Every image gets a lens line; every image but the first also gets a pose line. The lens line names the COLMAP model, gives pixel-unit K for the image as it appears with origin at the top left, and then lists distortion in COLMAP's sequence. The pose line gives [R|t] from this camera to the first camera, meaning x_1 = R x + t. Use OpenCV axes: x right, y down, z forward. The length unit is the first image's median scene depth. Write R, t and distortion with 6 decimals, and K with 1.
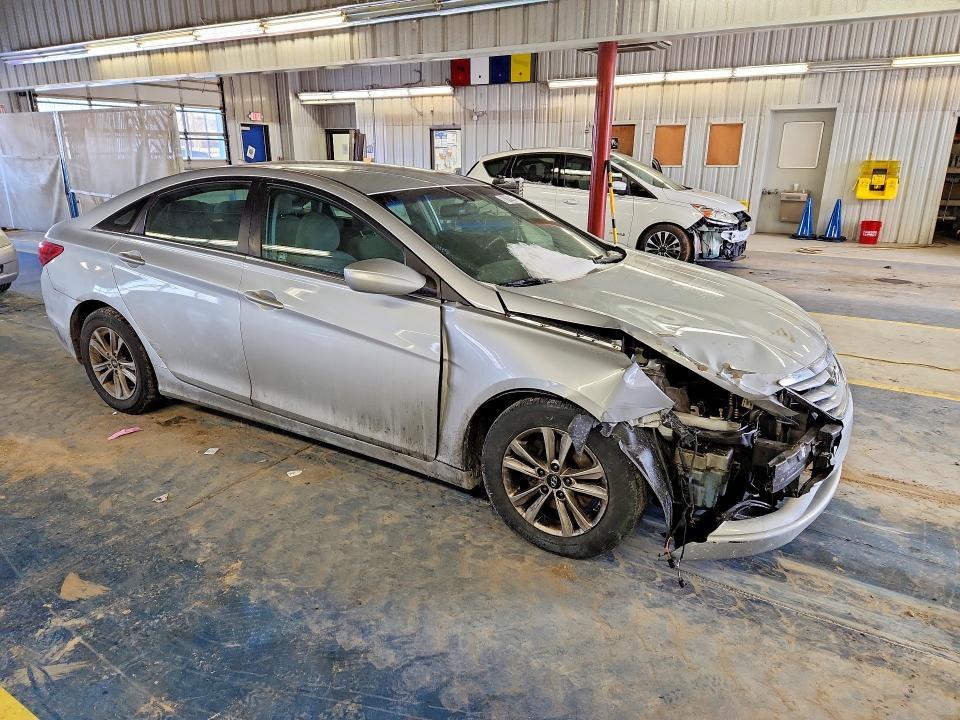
lens RADIAL K [[648.4, 0, 480.1], [0, 648.4, 381.1], [0, 0, 1]] dist [-0.000242, -0.001712]
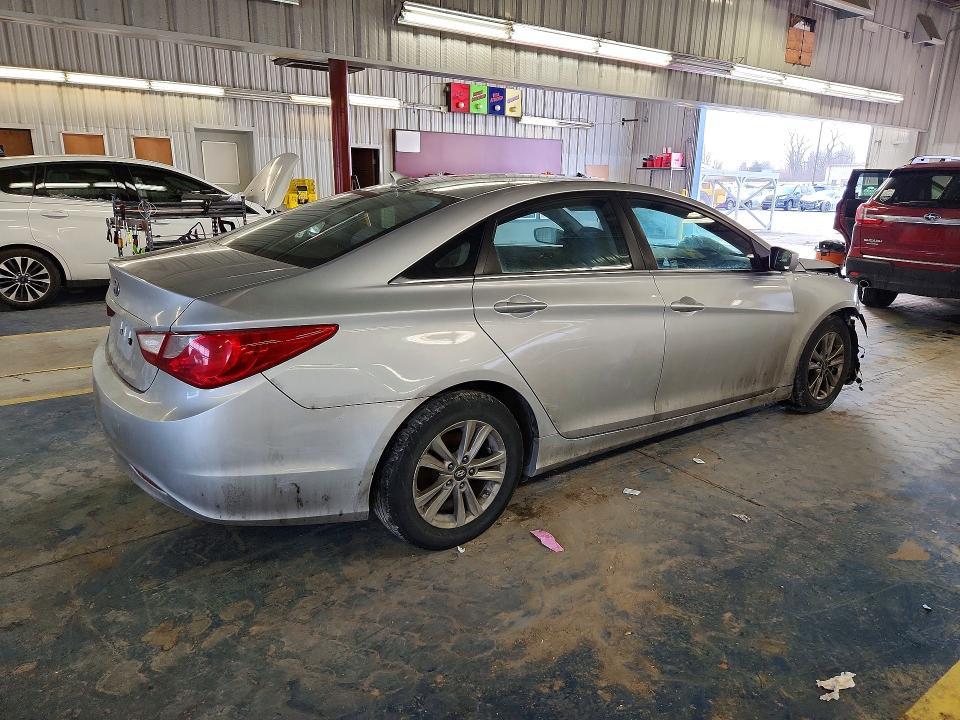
lens RADIAL K [[676.0, 0, 465.1], [0, 676.0, 354.0], [0, 0, 1]] dist [0.076463, -0.061763]
pose [[0.373180, -0.220779, 0.901107, -1.275067], [0.285565, 0.951452, 0.114851, -0.244046], [-0.882717, 0.214465, 0.418109, 0.738329]]
